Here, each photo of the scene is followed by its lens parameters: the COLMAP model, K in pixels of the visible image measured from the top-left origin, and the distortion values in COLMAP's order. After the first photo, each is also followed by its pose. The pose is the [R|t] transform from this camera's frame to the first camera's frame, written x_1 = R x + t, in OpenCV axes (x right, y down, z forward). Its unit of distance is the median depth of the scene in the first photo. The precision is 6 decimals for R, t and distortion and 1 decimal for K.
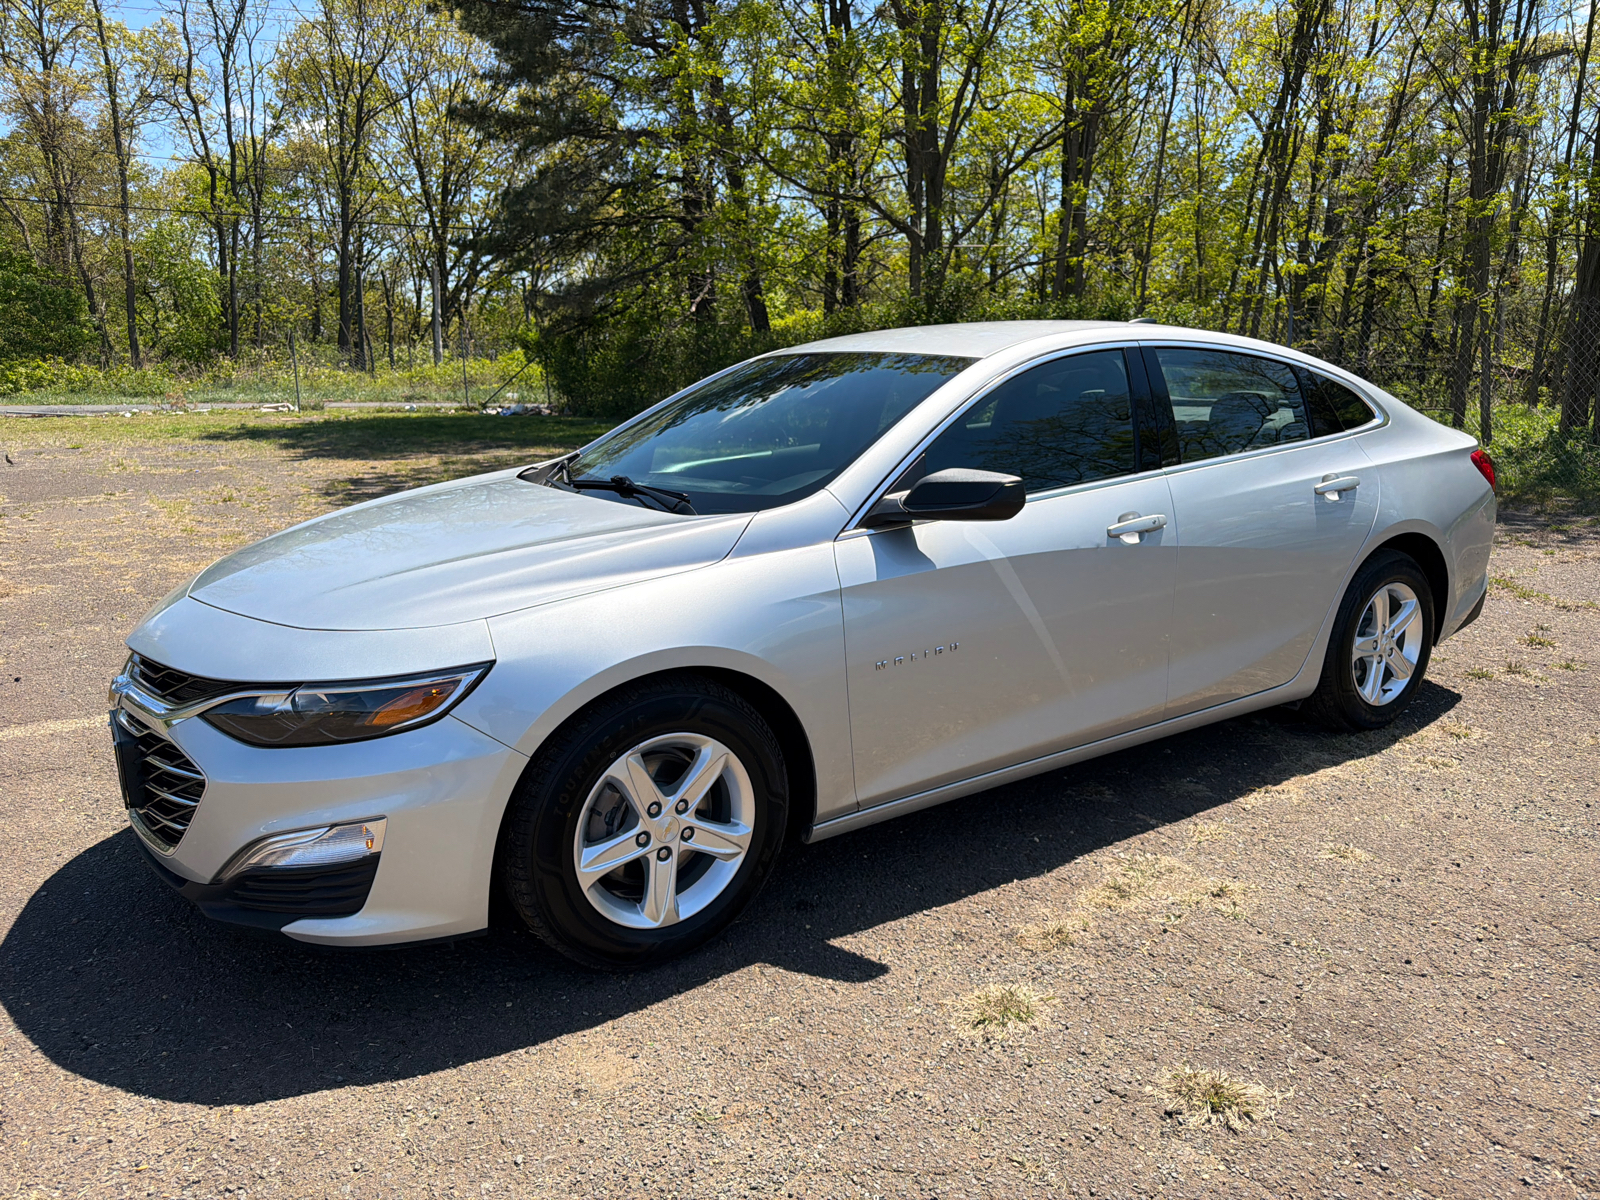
lens RADIAL K [[1141.9, 0, 796.3], [0, 1141.9, 609.5], [0, 0, 1]] dist [0.074826, -0.111941]
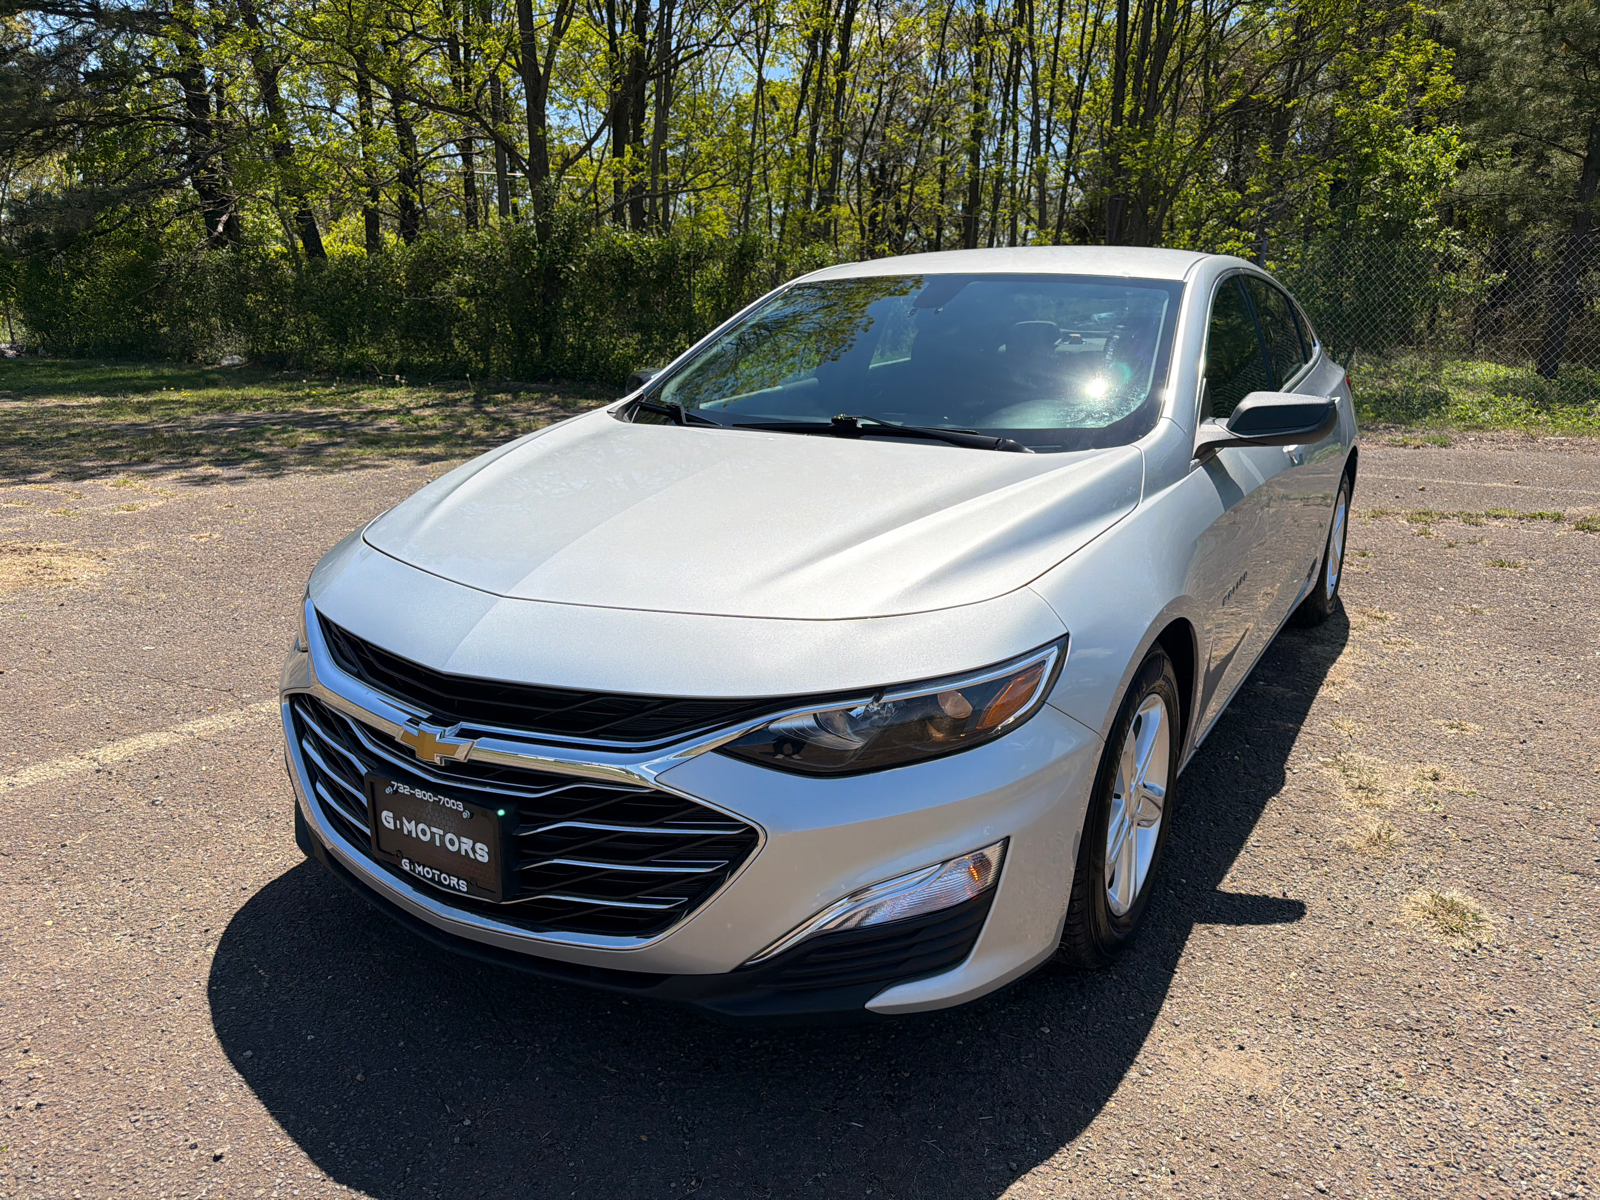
lens RADIAL K [[1152.6, 0, 800.0], [0, 1152.6, 600.0], [0, 0, 1]] dist [0.013932, -0.021024]
pose [[0.904263, -0.097716, 0.415645, -0.615326], [0.080041, 0.994997, 0.059784, -0.035343], [-0.419408, -0.020792, 0.907560, 0.251421]]
